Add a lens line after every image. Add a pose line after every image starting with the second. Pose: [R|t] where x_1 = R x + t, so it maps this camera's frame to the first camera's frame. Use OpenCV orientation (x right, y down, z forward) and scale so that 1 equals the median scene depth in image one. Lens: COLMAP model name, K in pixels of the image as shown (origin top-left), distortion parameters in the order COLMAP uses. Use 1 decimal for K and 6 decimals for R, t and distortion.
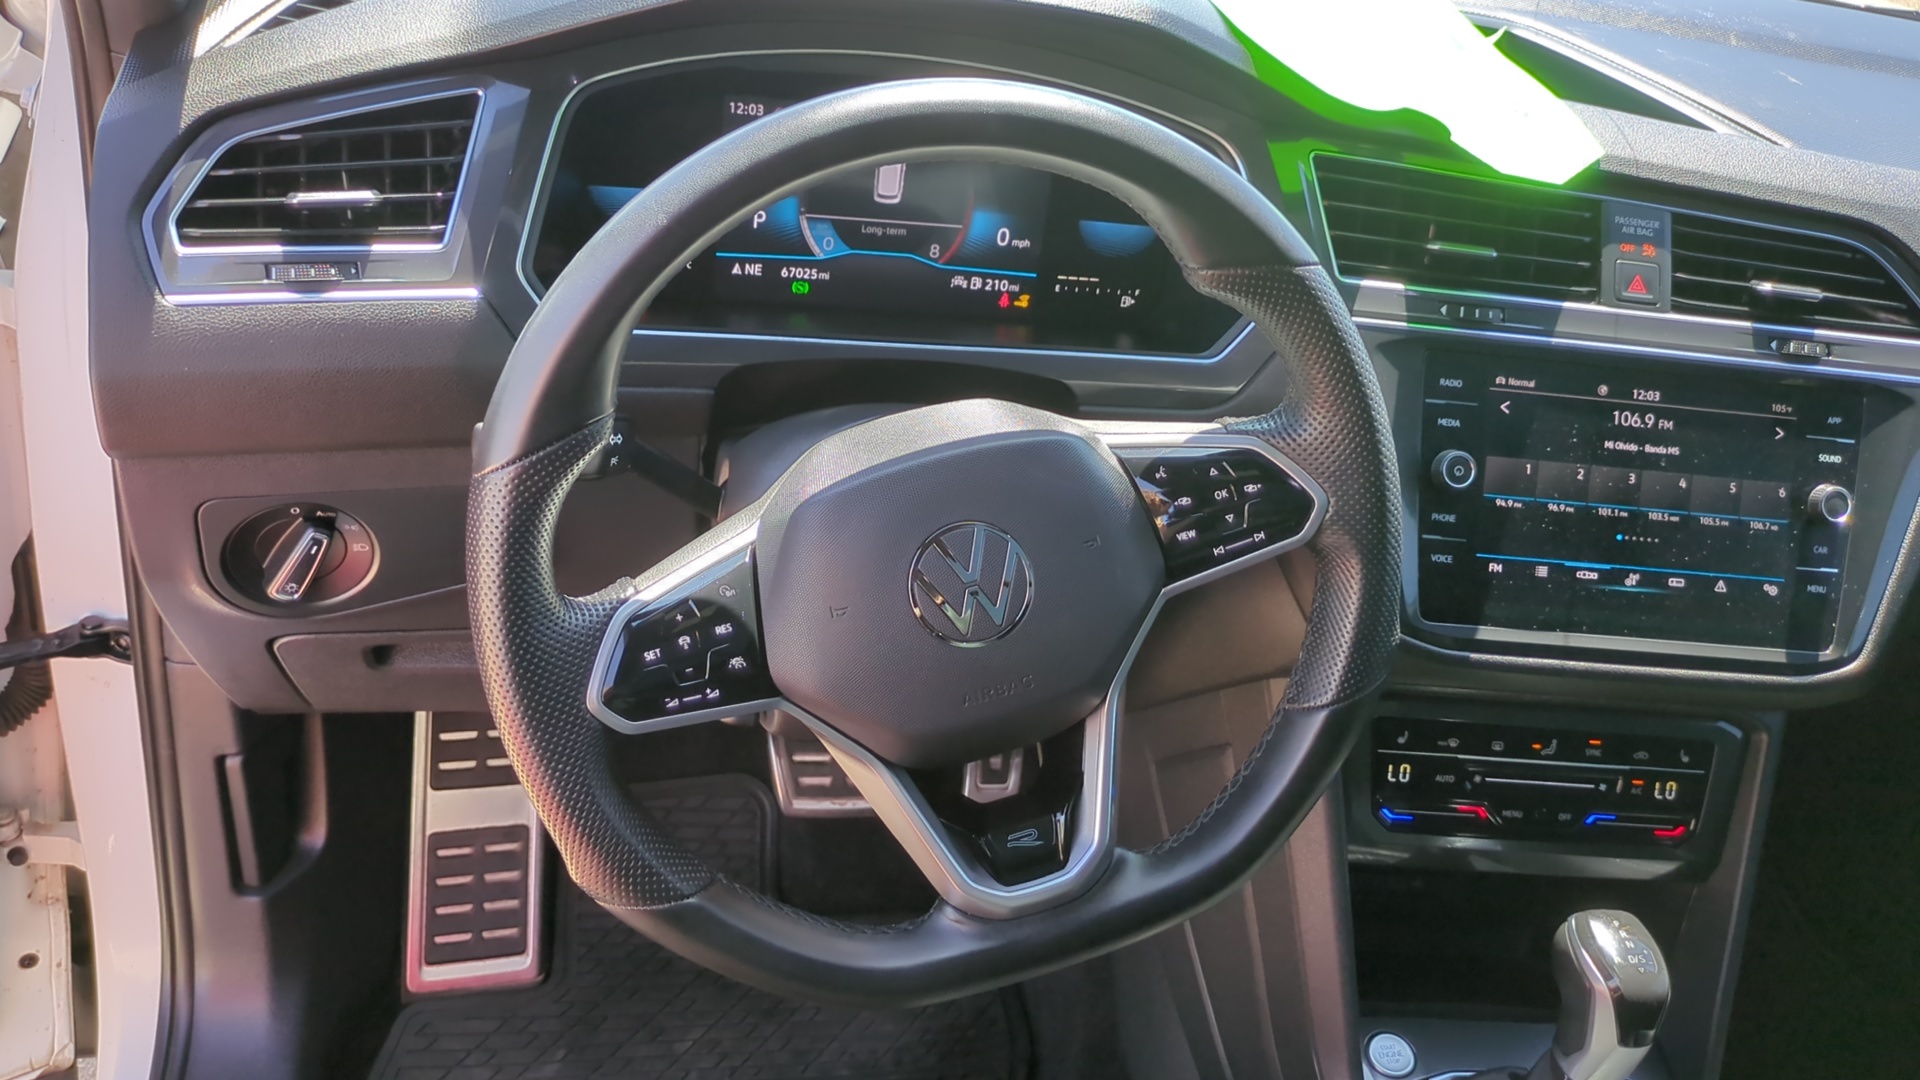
lens RADIAL K [[1650.3, 0, 960.7], [0, 1650.3, 534.2], [0, 0, 1]] dist [0.061179, -0.076733]
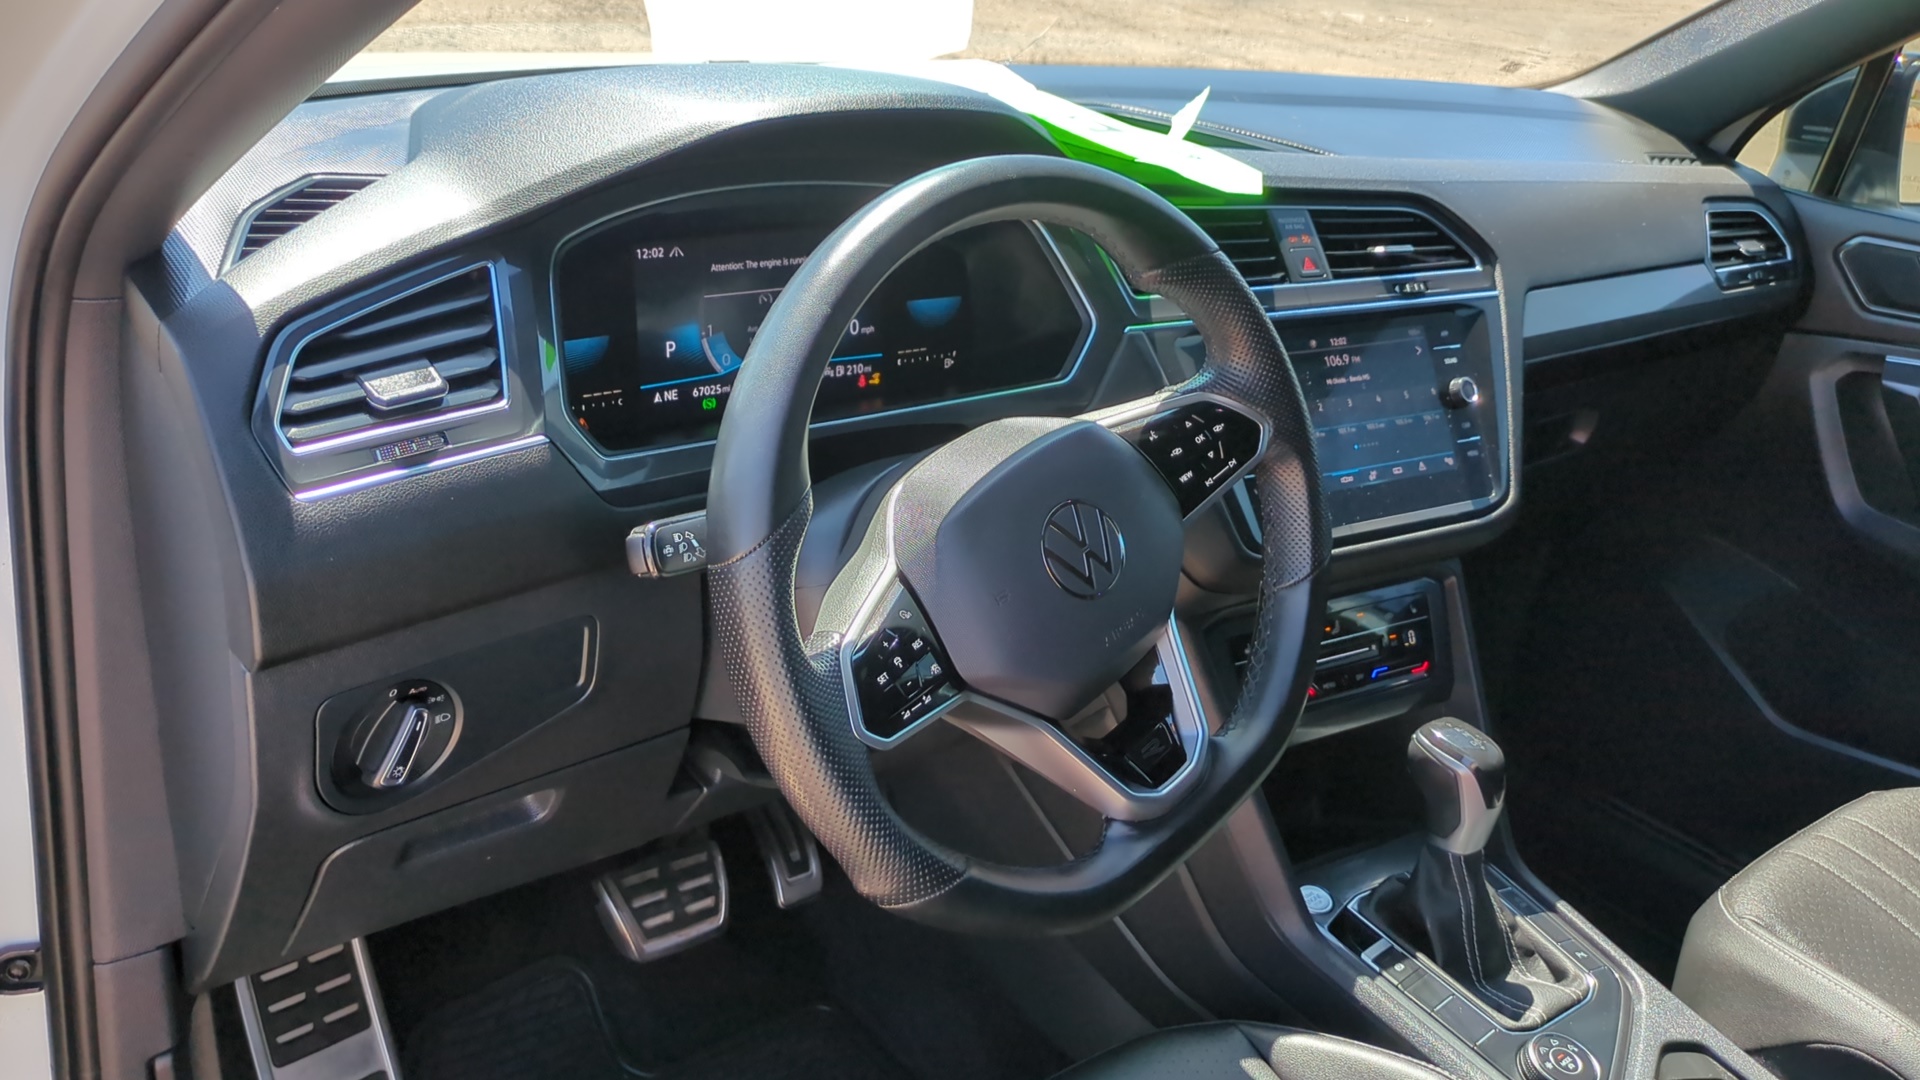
lens RADIAL K [[1647.7, 0, 959.6], [0, 1647.7, 531.9], [0, 0, 1]] dist [0.057174, -0.055089]
pose [[0.876507, -0.247486, 0.412899, -0.435786], [0.293422, 0.954639, -0.050683, 0.039955], [-0.381626, 0.165578, 0.909366, -0.063908]]
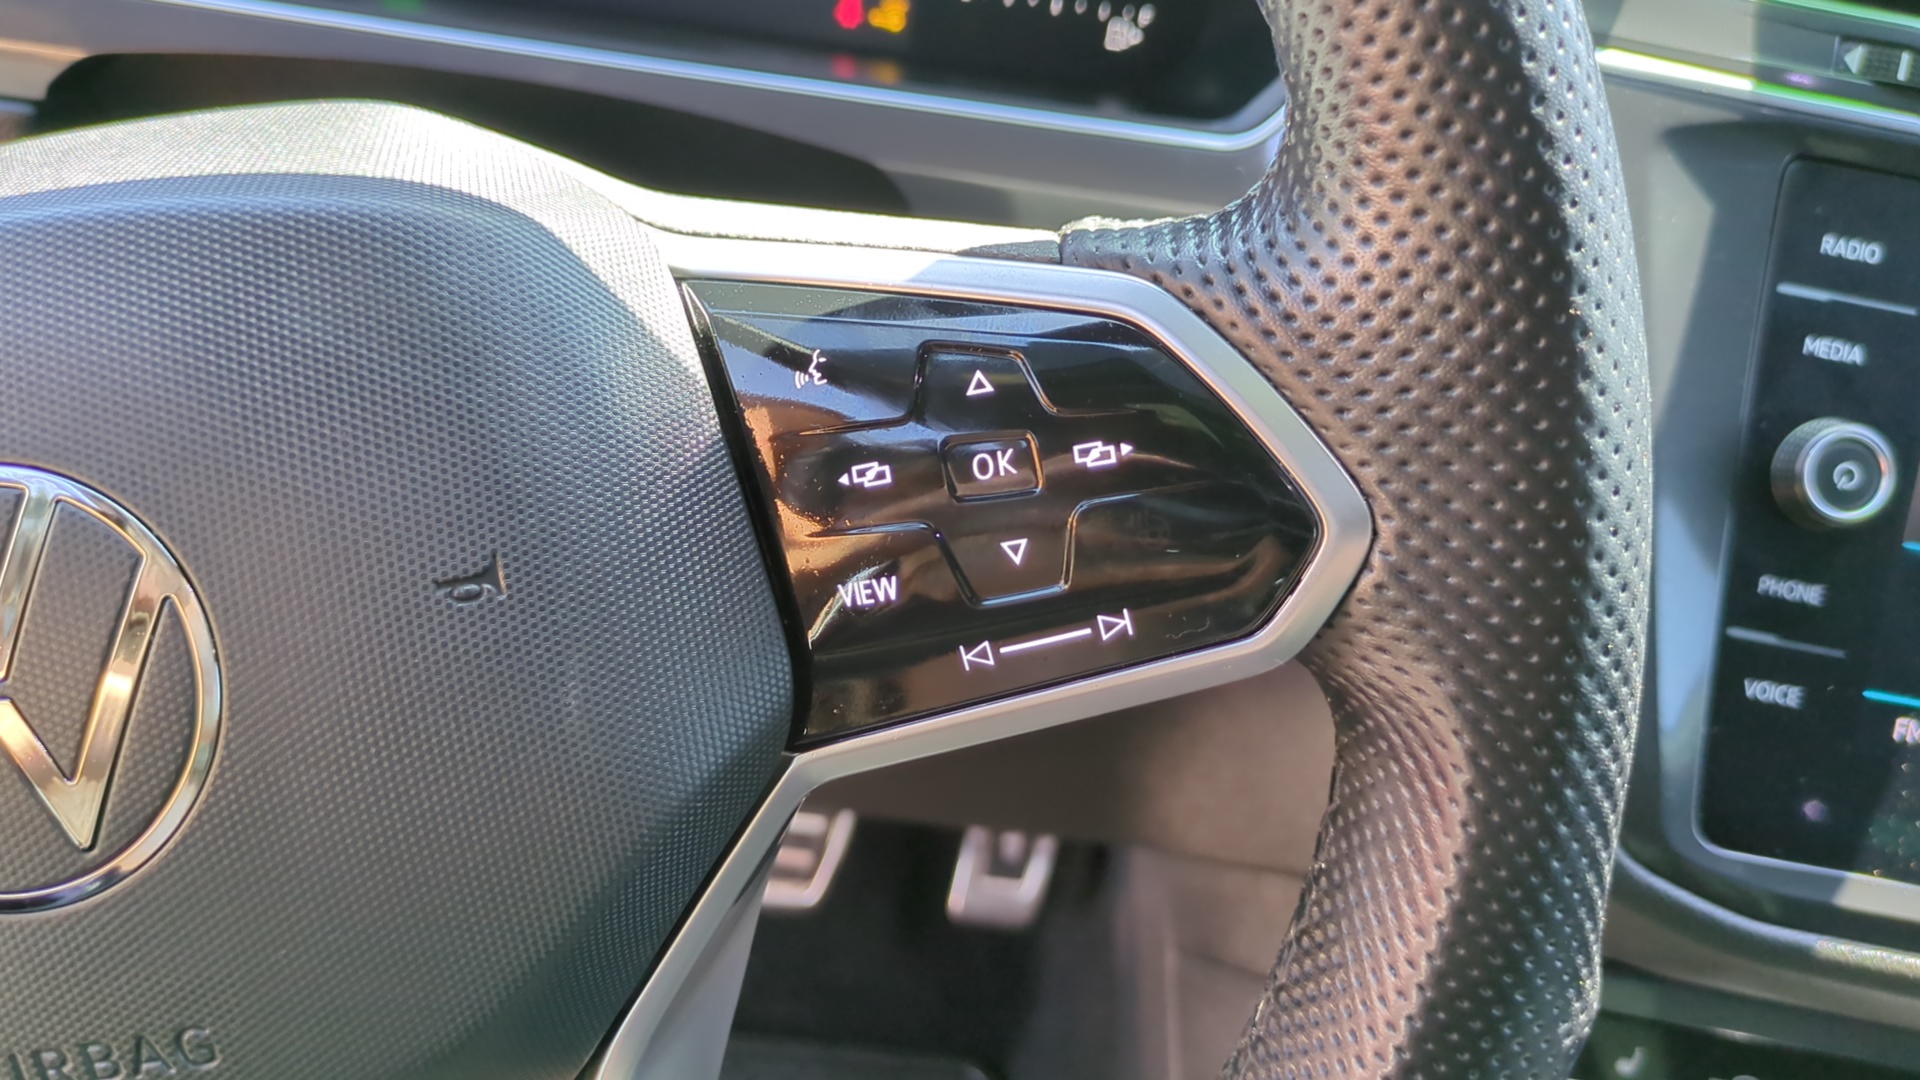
lens RADIAL K [[1647.7, 0, 1015.6], [0, 1647.7, 513.1], [0, 0, 1]] dist [0.057174, -0.055089]
pose [[0.983852, 0.110187, -0.141048, 0.159134], [-0.107124, 0.993818, 0.029156, -0.019284], [0.143389, -0.013575, 0.989573, 0.565929]]
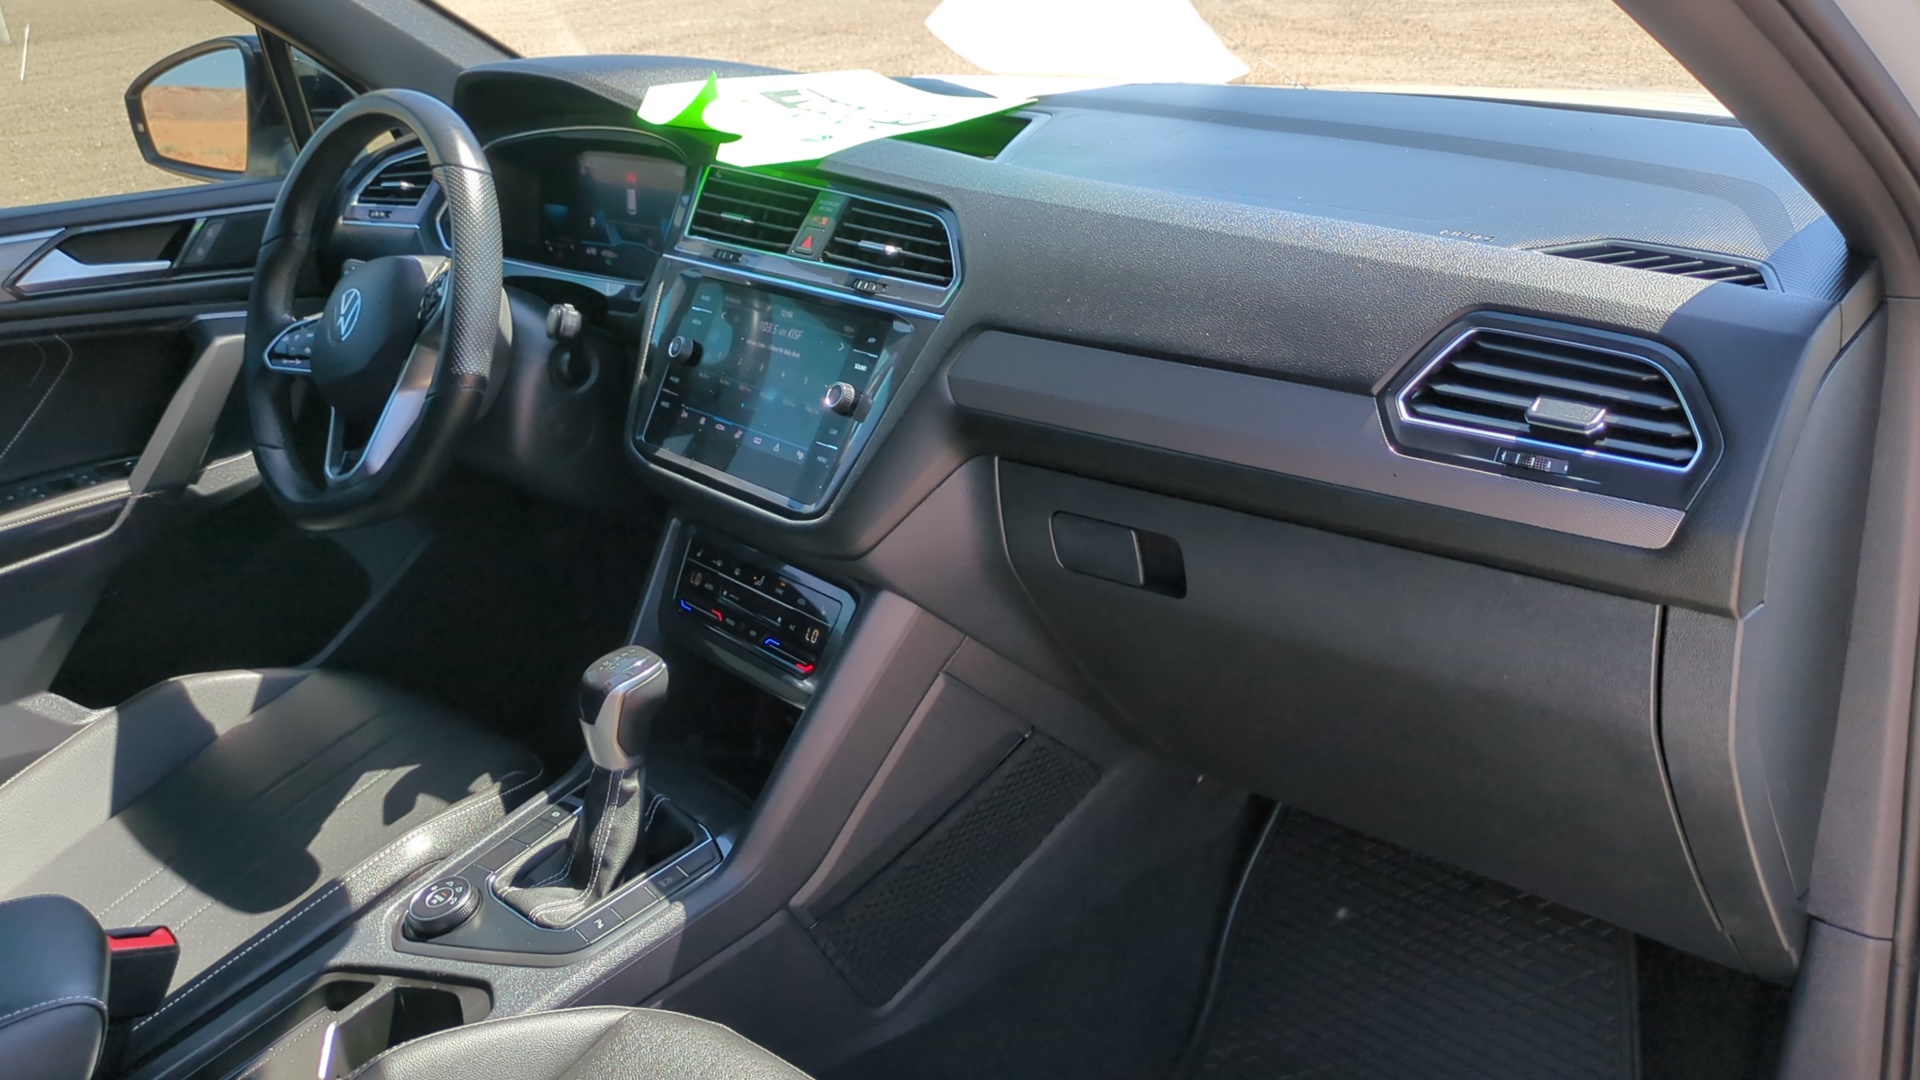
lens RADIAL K [[1650.3, 0, 910.9], [0, 1650.3, 549.9], [0, 0, 1]] dist [0.061179, -0.076733]
pose [[0.534928, 0.123491, -0.835824, 1.665318], [-0.330648, 0.940958, -0.072591, 0.173118], [0.777511, 0.315195, 0.544177, 0.371222]]
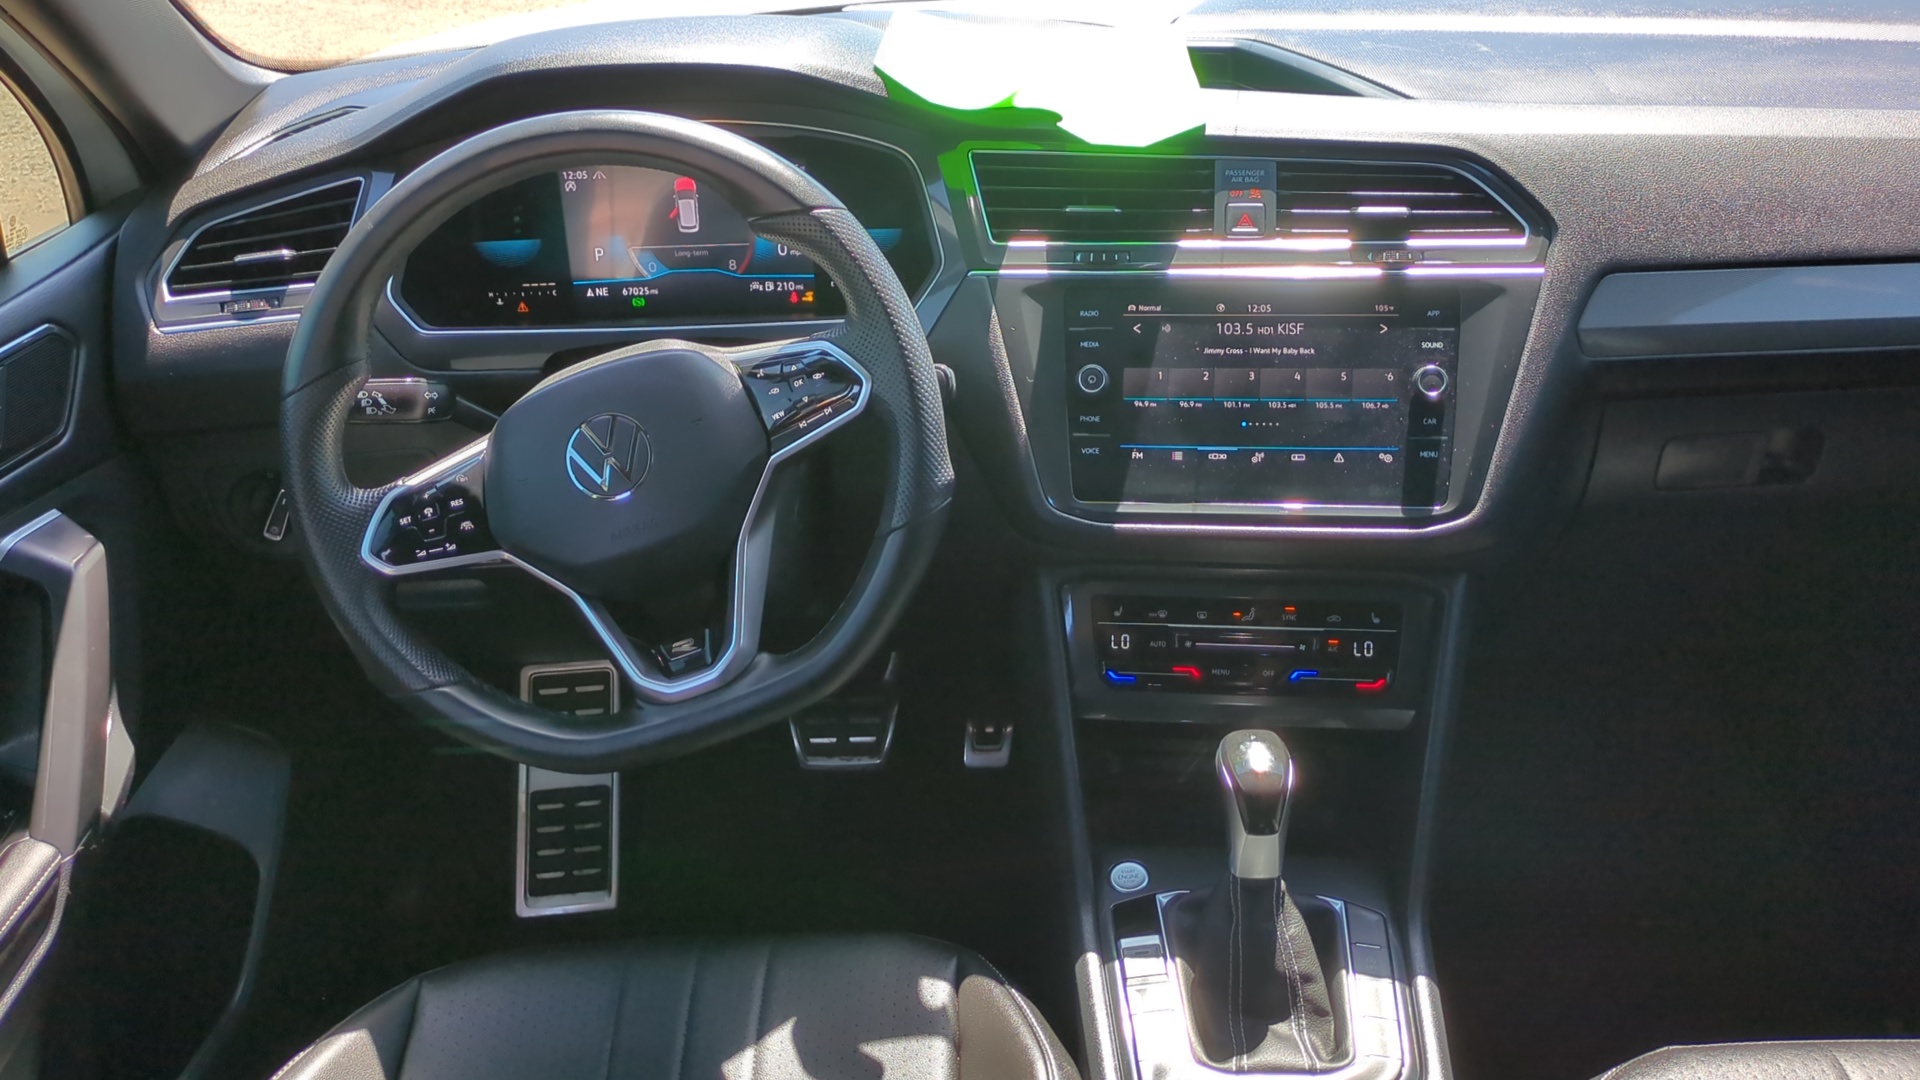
lens RADIAL K [[1650.3, 0, 955.4], [0, 1650.3, 521.2], [0, 0, 1]] dist [0.061179, -0.076733]
pose [[0.961931, -0.078678, -0.261722, 0.499177], [0.050822, 0.992457, -0.111559, 0.195667], [0.268525, 0.094011, 0.958674, -0.214744]]
